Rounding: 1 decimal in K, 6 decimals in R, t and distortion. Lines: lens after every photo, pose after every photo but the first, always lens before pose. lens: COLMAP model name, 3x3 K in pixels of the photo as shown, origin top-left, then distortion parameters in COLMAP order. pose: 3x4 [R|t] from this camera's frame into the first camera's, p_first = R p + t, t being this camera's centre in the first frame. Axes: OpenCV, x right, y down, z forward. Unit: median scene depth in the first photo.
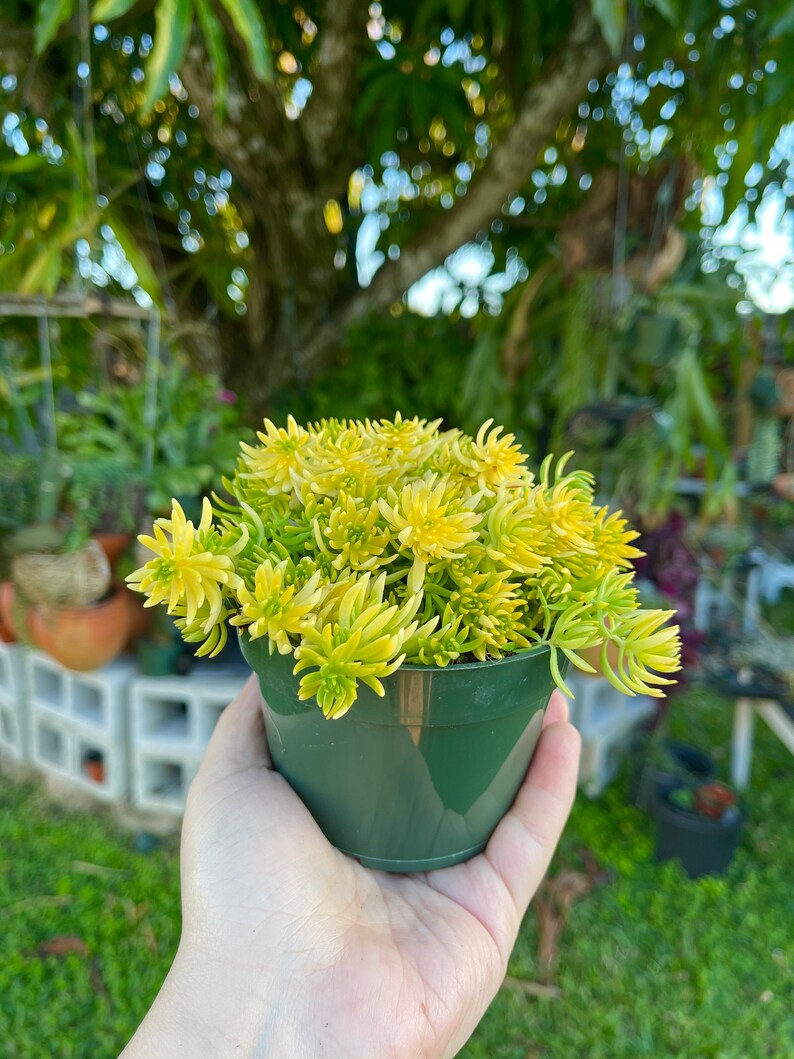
lens RADIAL K [[826.4, 0, 397.0], [0, 826.4, 529.5], [0, 0, 1]] dist [-0.048010, 0.000839]
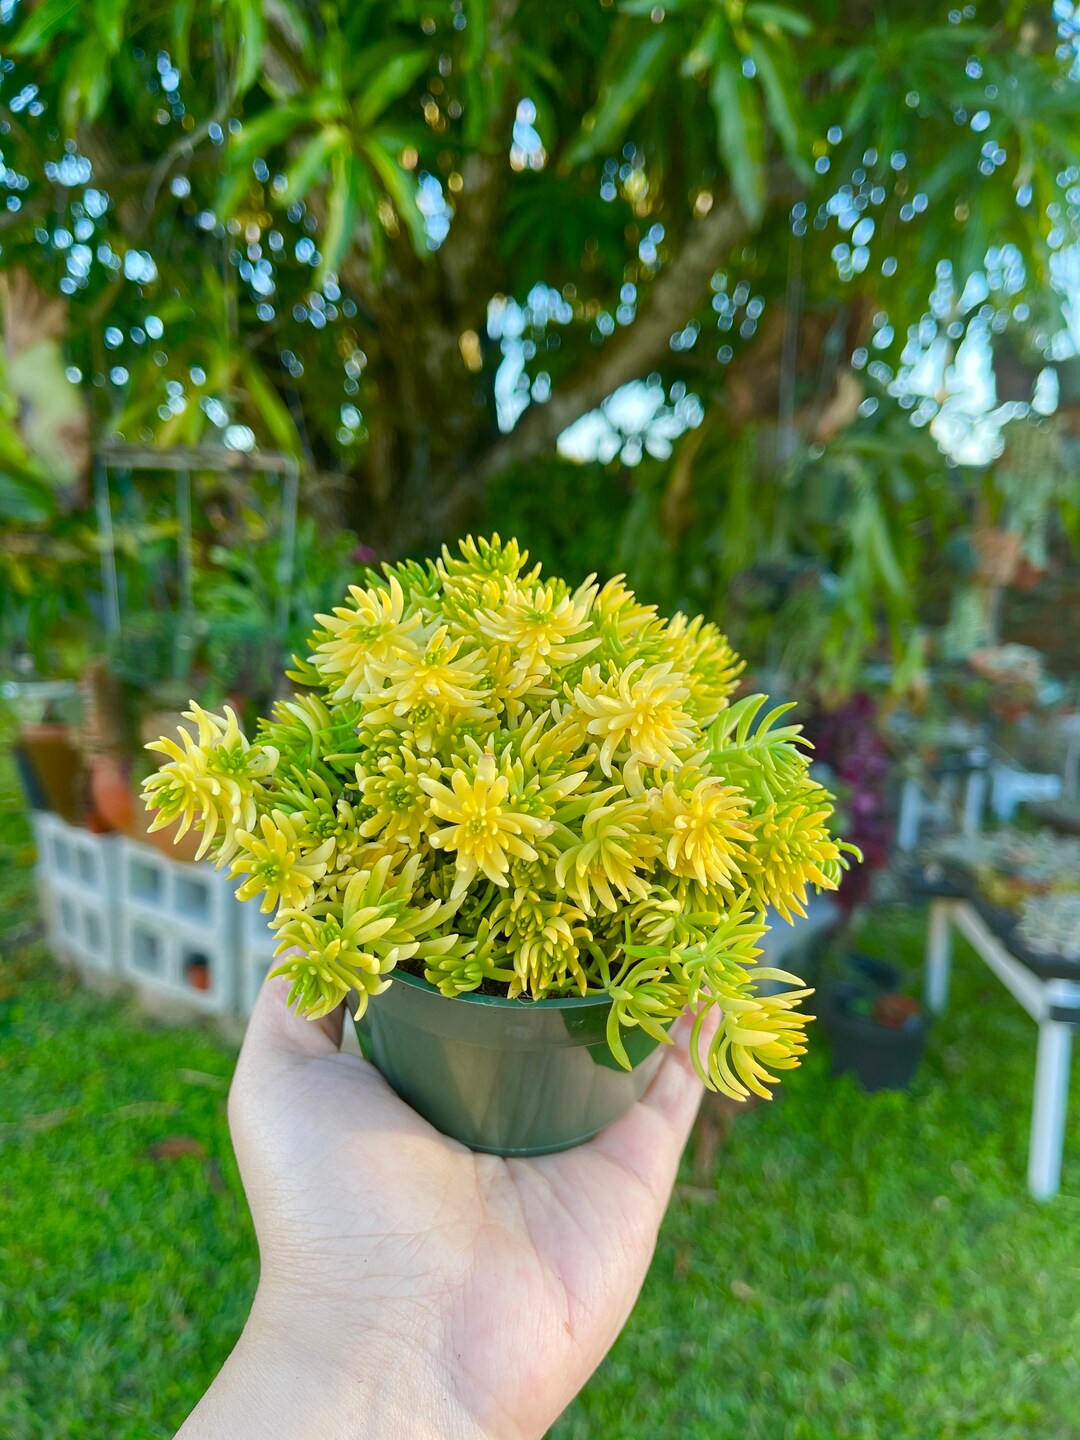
lens RADIAL K [[1123.8, 0, 540.0], [0, 1123.8, 720.0], [0, 0, 1]] dist [-0.048010, 0.000839]
pose [[0.999972, 0.007367, -0.000992, -0.002352], [-0.007391, 0.999612, -0.026873, 0.049571], [0.000794, 0.026879, 0.999638, -0.222331]]
